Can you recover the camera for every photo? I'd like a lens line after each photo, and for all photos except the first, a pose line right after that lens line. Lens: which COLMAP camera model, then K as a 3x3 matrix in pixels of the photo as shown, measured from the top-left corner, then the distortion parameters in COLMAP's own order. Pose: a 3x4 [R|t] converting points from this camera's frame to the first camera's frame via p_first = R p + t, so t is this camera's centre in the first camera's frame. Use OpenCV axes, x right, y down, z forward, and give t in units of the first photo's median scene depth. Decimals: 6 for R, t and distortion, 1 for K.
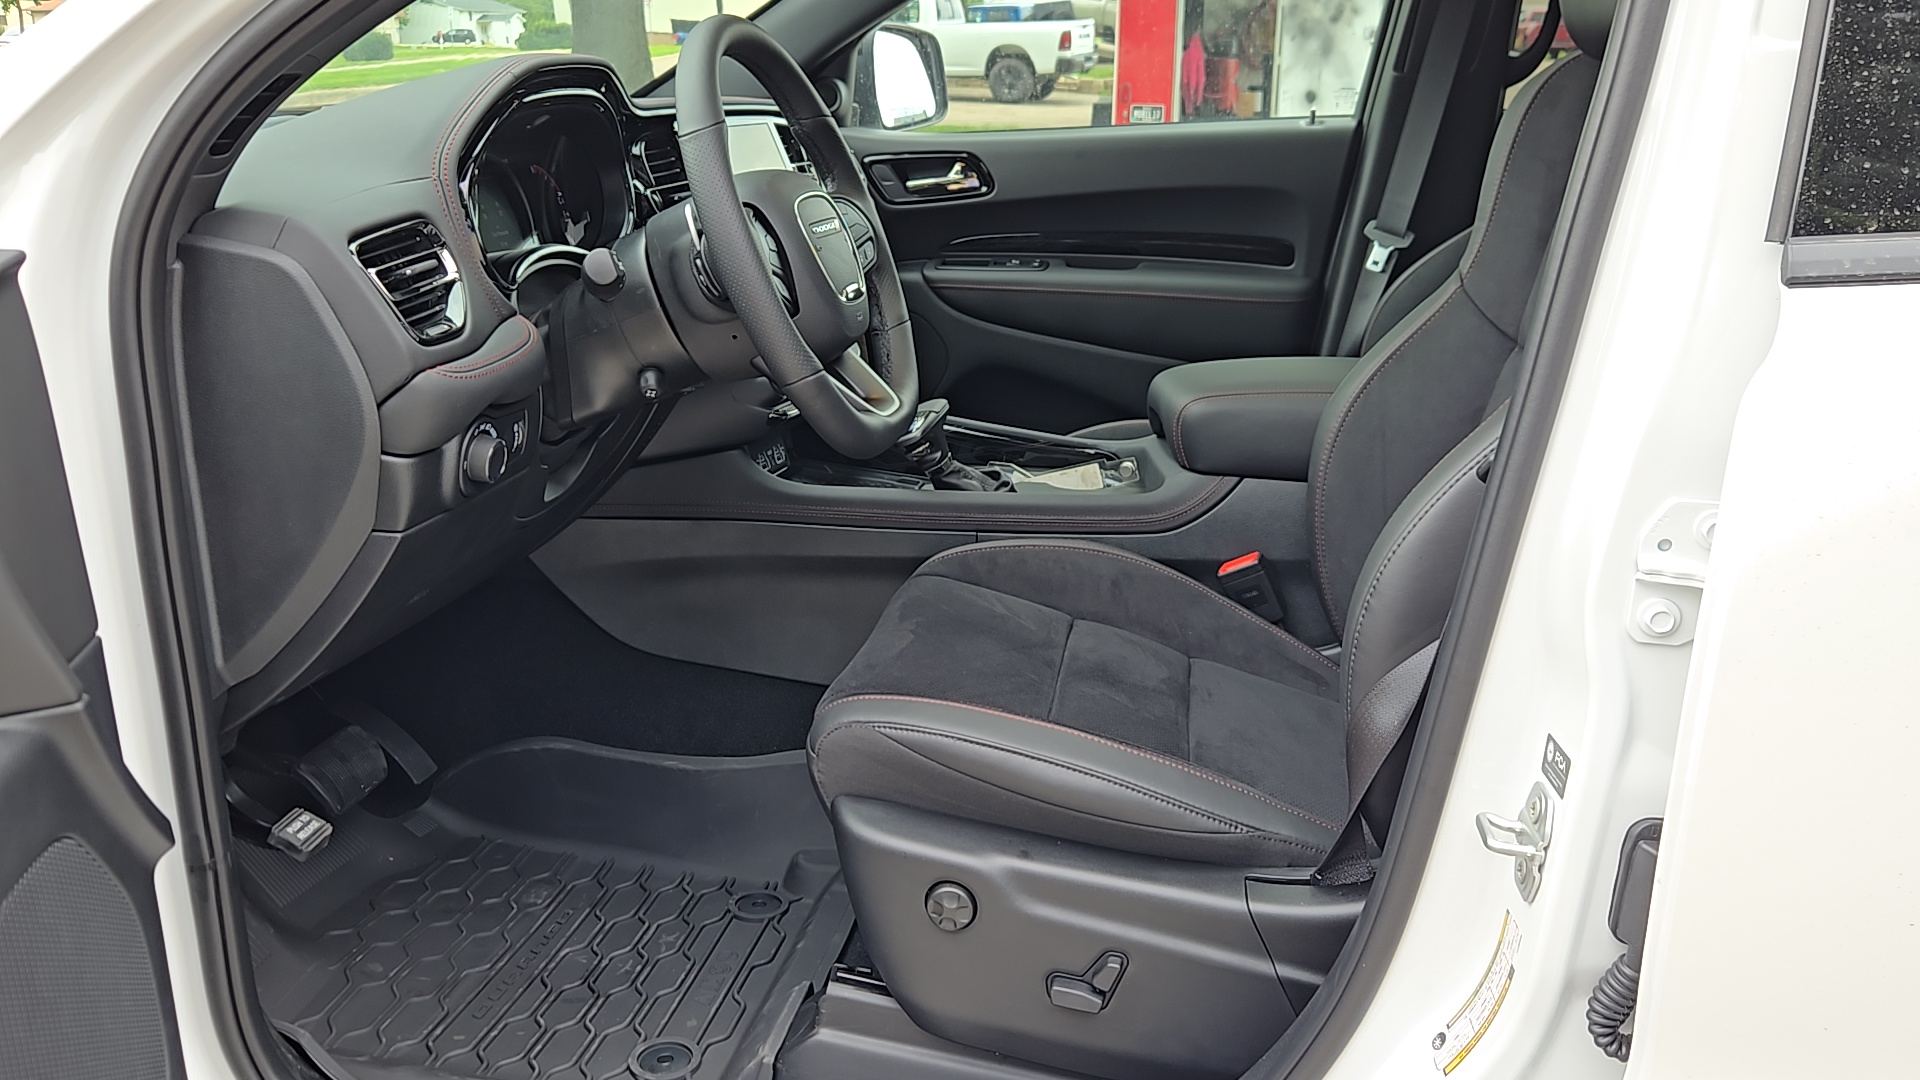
lens RADIAL K [[1605.7, 0, 954.8], [0, 1605.7, 530.5], [0, 0, 1]] dist [0.005278, -0.007367]
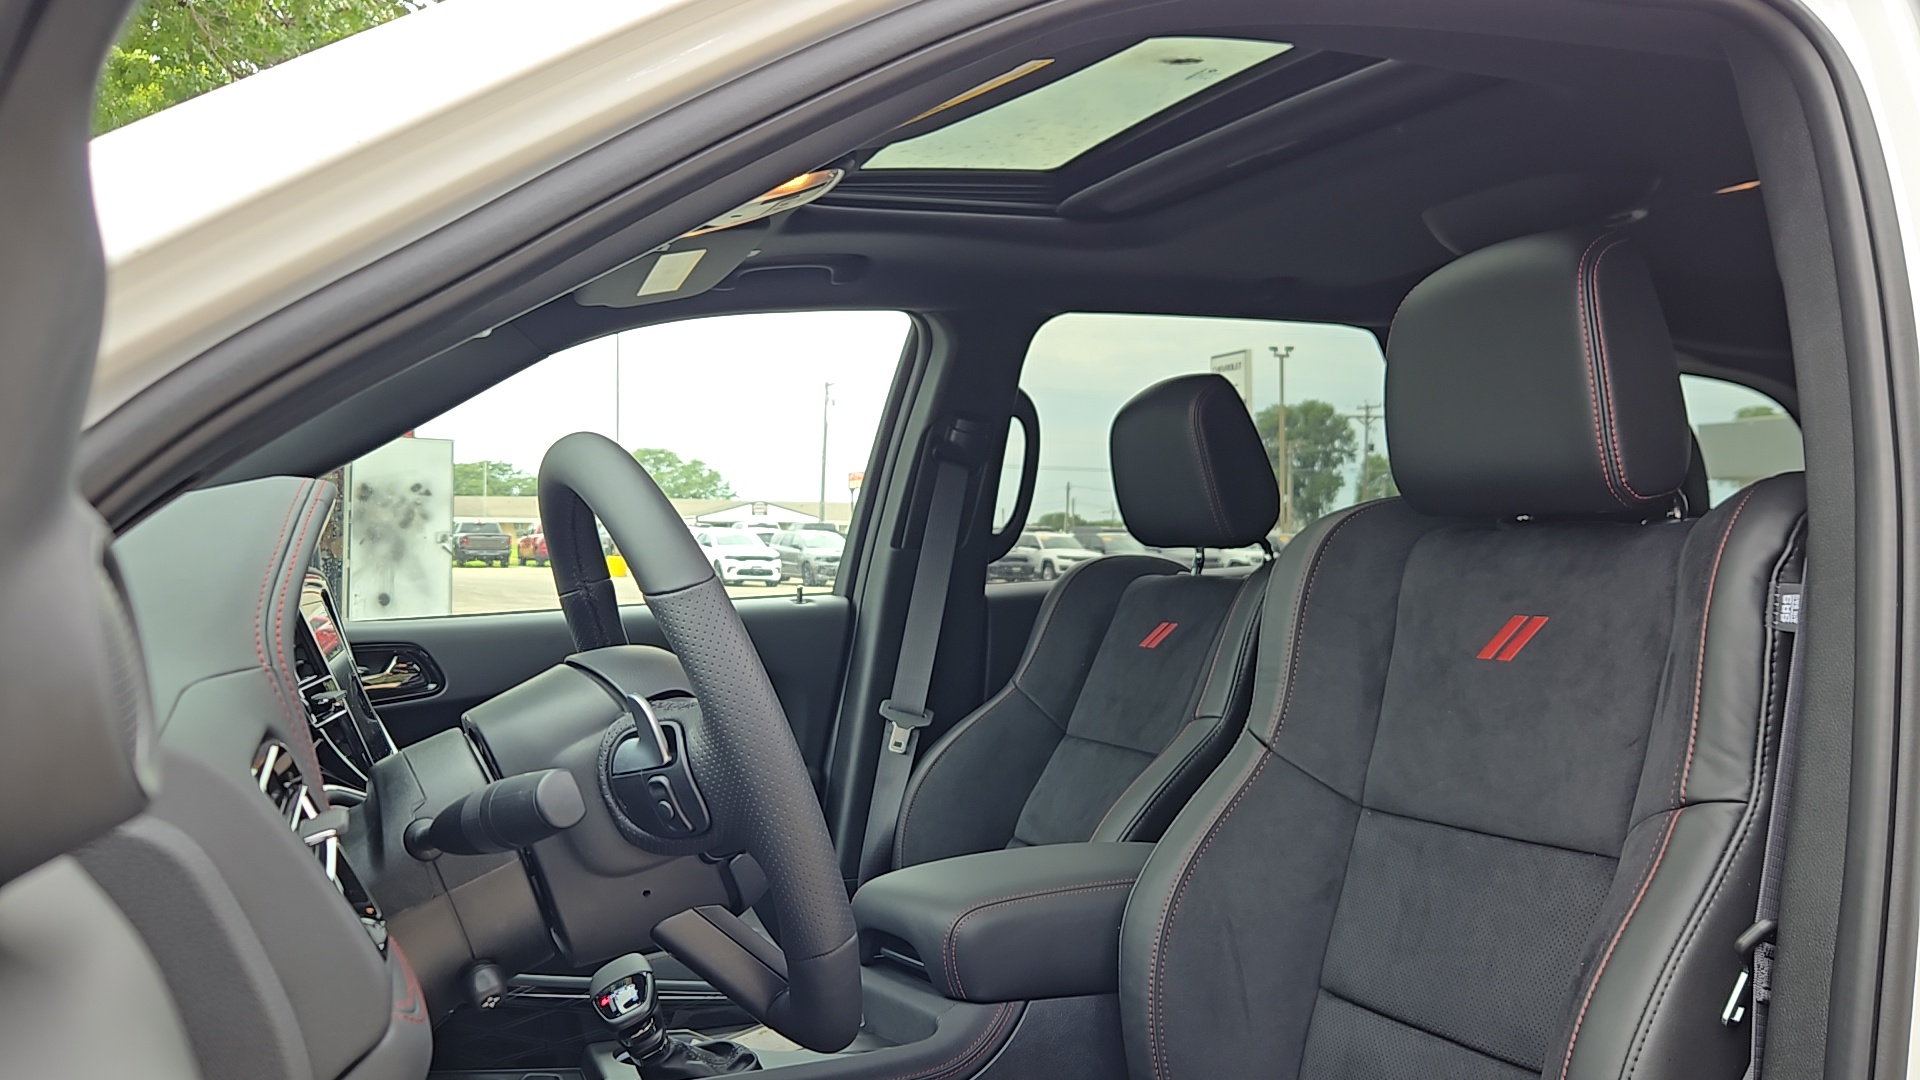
lens RADIAL K [[1605.7, 0, 971.8], [0, 1605.7, 544.5], [0, 0, 1]] dist [0.005278, -0.007367]
pose [[0.835440, 0.006013, 0.549549, -0.211765], [0.155689, 0.956388, -0.247148, -0.040804], [-0.527068, 0.292036, 0.798069, 0.201287]]
